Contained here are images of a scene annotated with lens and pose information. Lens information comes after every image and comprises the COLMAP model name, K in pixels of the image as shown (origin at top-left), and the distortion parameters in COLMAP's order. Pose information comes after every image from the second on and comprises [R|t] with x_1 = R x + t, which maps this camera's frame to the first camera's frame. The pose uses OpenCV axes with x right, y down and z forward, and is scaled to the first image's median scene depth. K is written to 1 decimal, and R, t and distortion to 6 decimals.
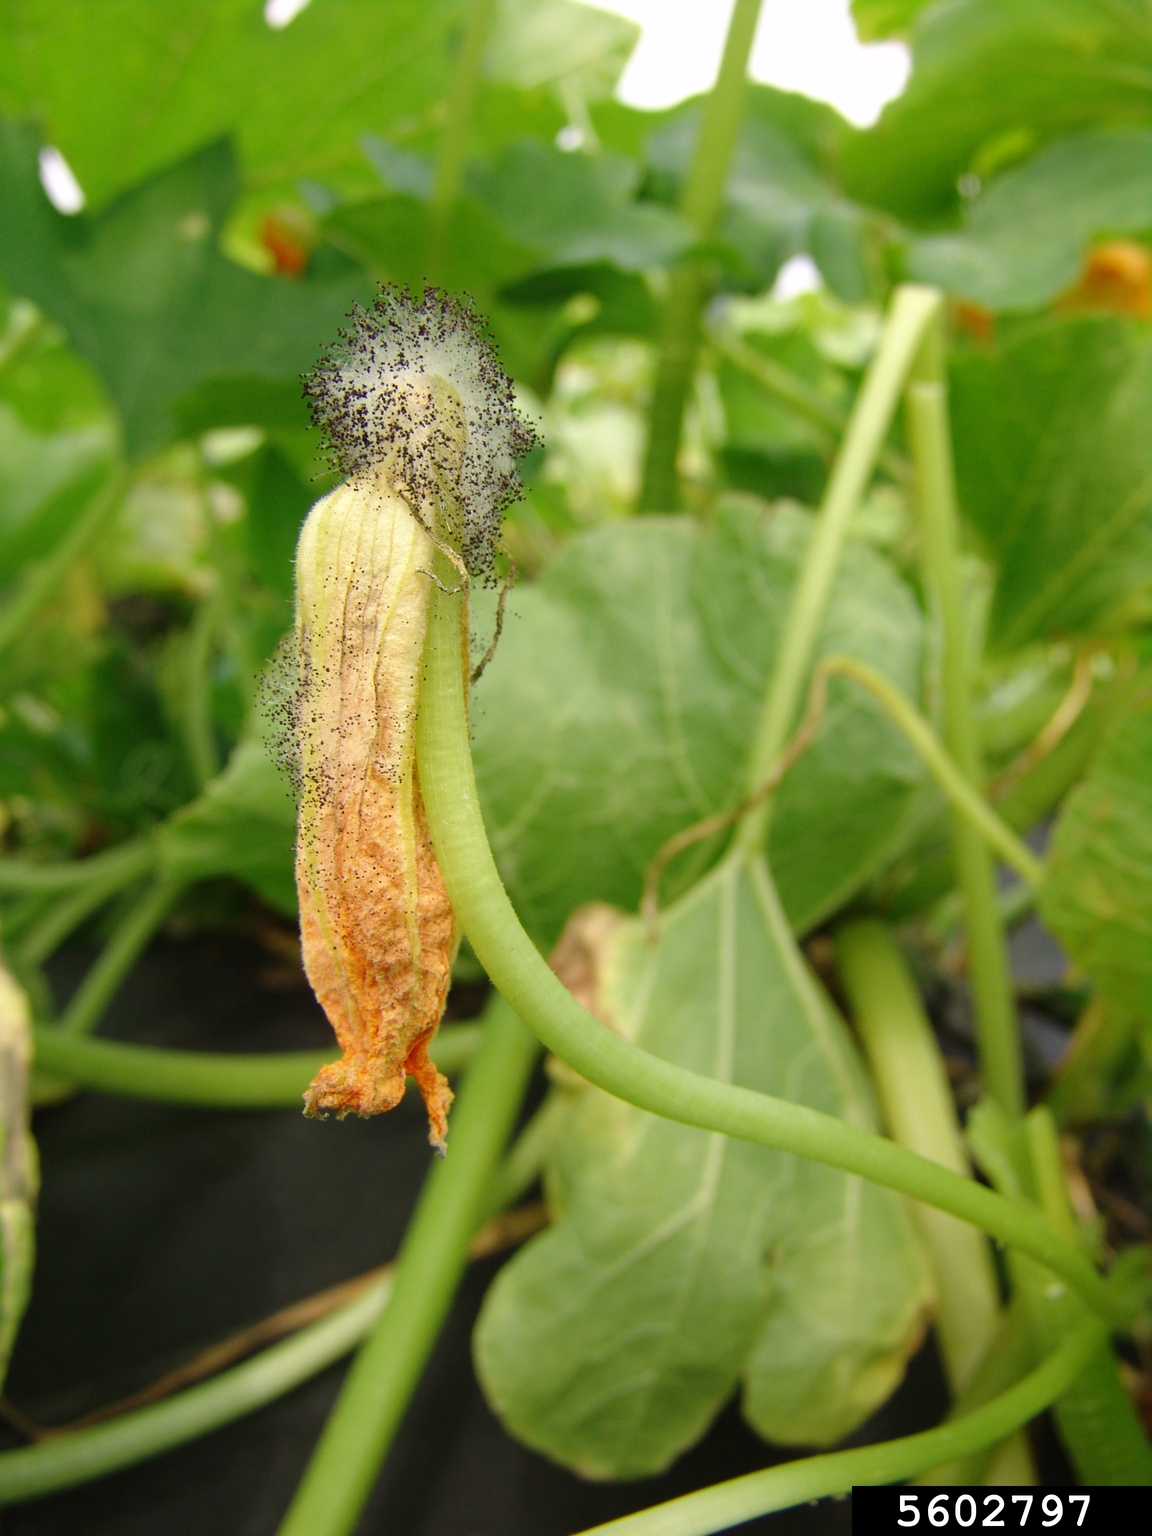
lens RADIAL K [[1282.6, 0, 610.9], [0, 1282.6, 870.2], [0, 0, 1]] dist [-0.113909, -0.000721]
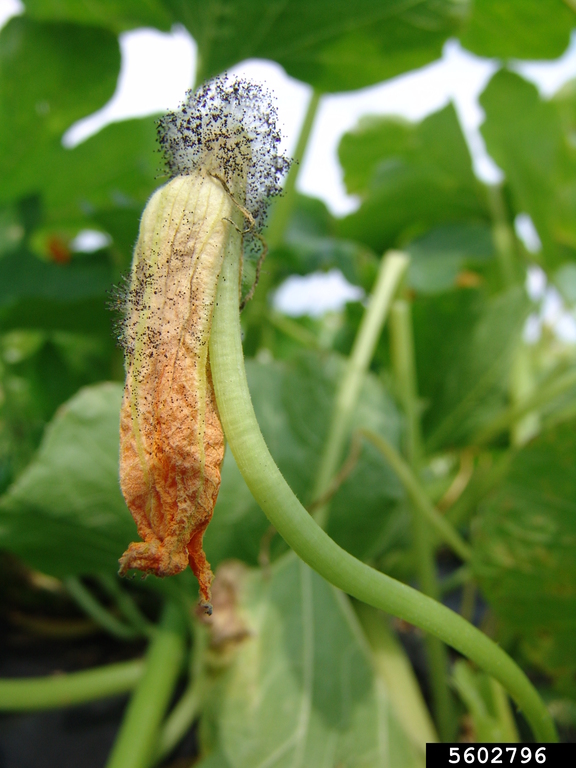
lens RADIAL K [[641.3, 0, 305.4], [0, 641.3, 435.1], [0, 0, 1]] dist [-0.113909, -0.000721]
pose [[0.983640, 0.035980, 0.176517, -0.170332], [0.015404, 0.959465, -0.281406, 0.248640], [-0.179487, 0.279521, 0.943214, 0.268278]]
